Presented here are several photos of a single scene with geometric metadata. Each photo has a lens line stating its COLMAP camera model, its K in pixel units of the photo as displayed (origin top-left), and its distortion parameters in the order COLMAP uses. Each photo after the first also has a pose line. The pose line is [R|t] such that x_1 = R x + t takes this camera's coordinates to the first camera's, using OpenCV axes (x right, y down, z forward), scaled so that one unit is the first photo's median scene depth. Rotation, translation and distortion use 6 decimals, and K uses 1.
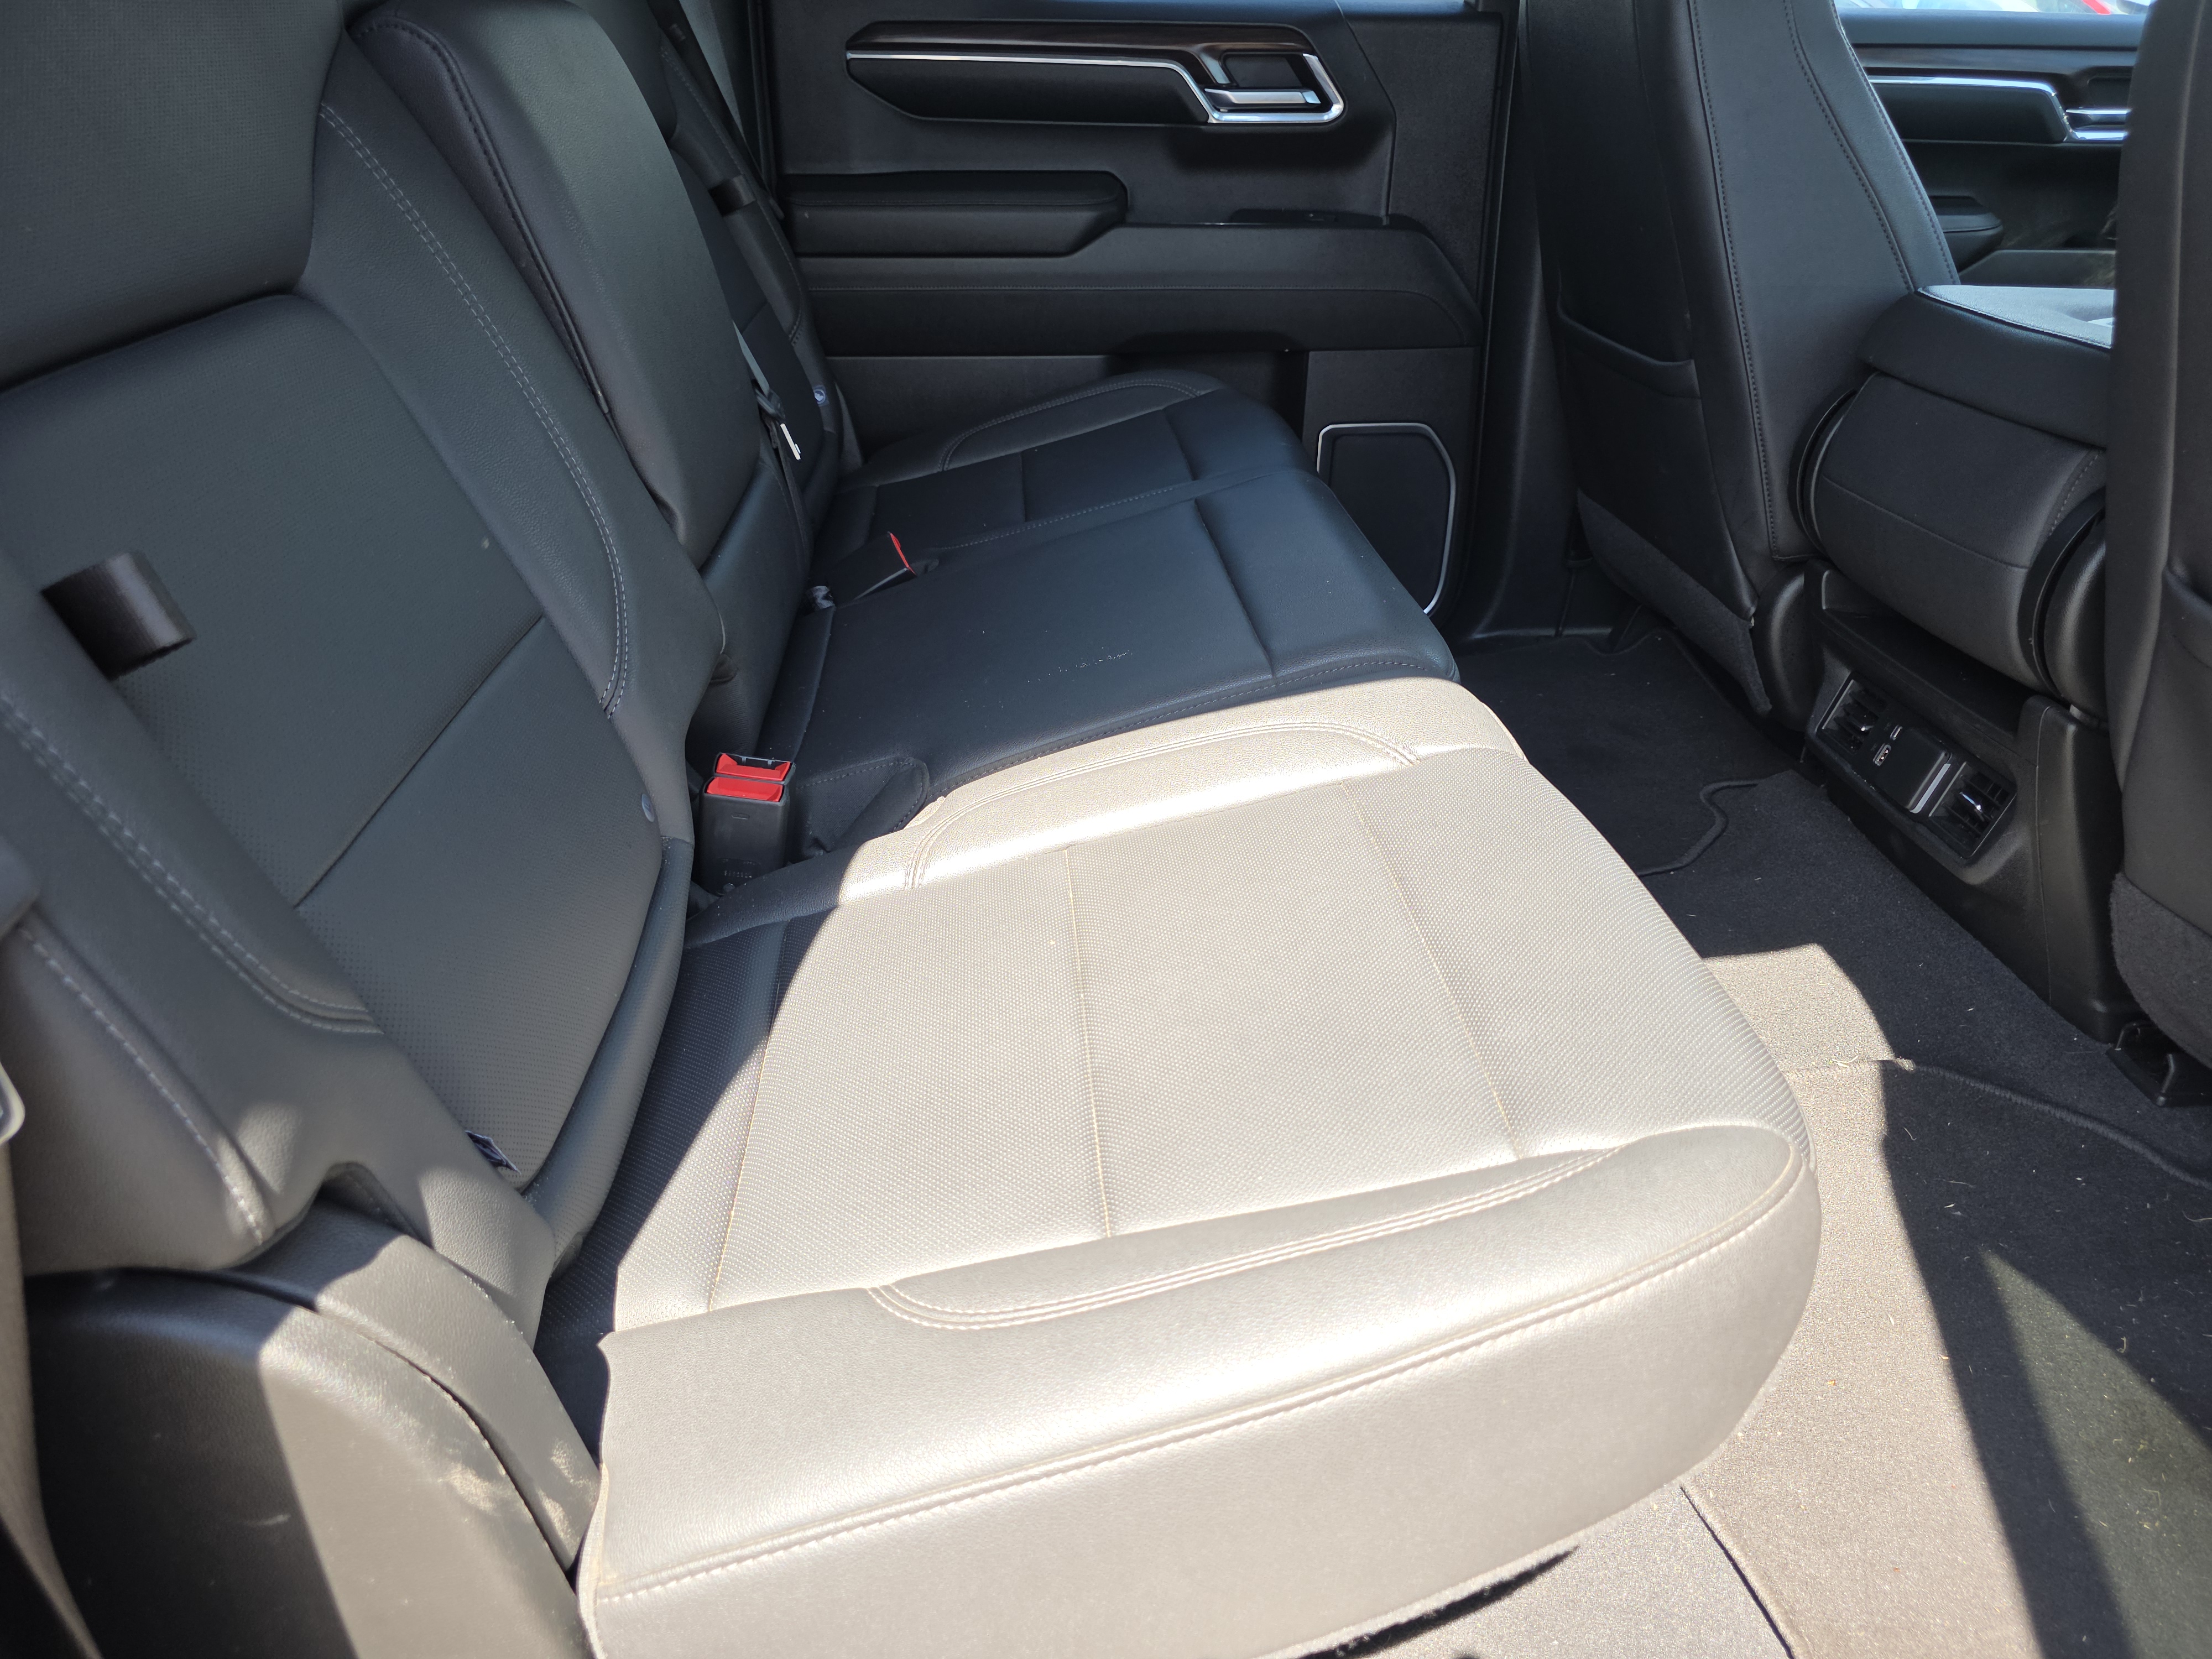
lens RADIAL K [[1520.2, 0, 1105.6], [0, 1520.2, 845.0], [0, 0, 1]] dist [0.047471, -0.046218]
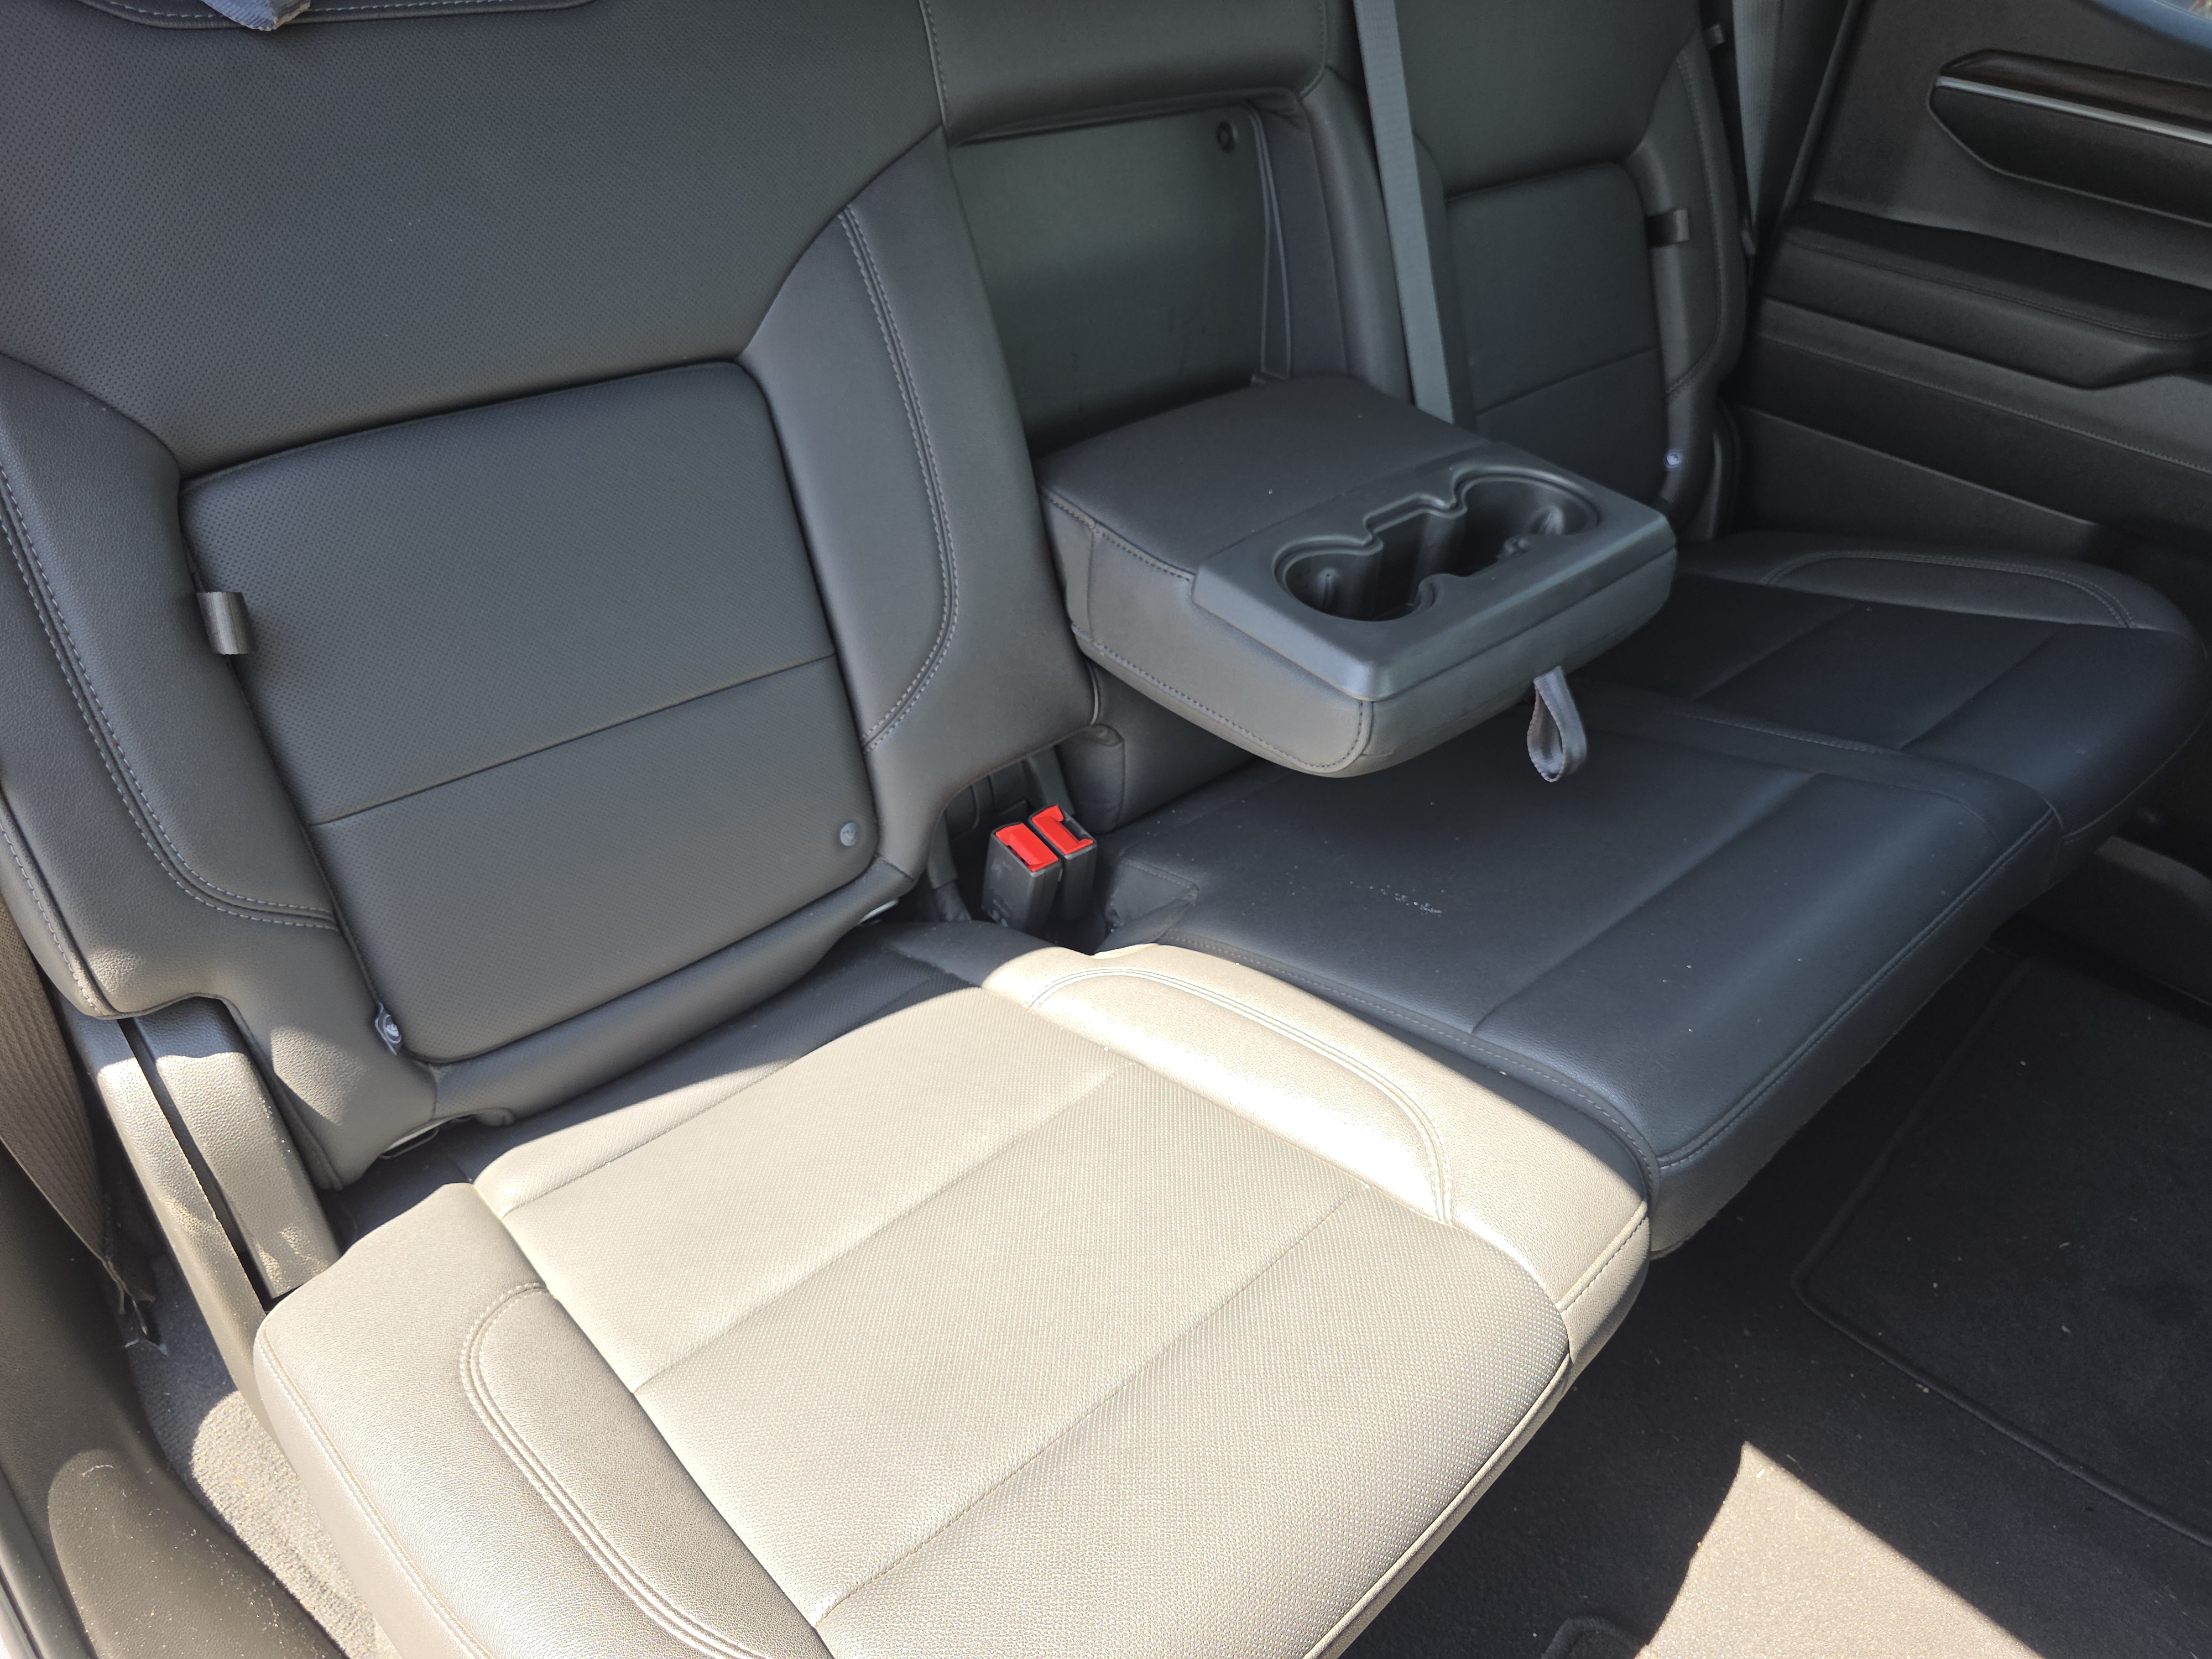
lens RADIAL K [[1520.2, 0, 1105.6], [0, 1520.2, 845.0], [0, 0, 1]] dist [0.047471, -0.046218]
pose [[0.617958, 0.496444, -0.609649, 0.266755], [-0.416953, 0.864335, 0.281202, -0.210817], [0.666542, 0.080423, 0.741117, 0.127672]]
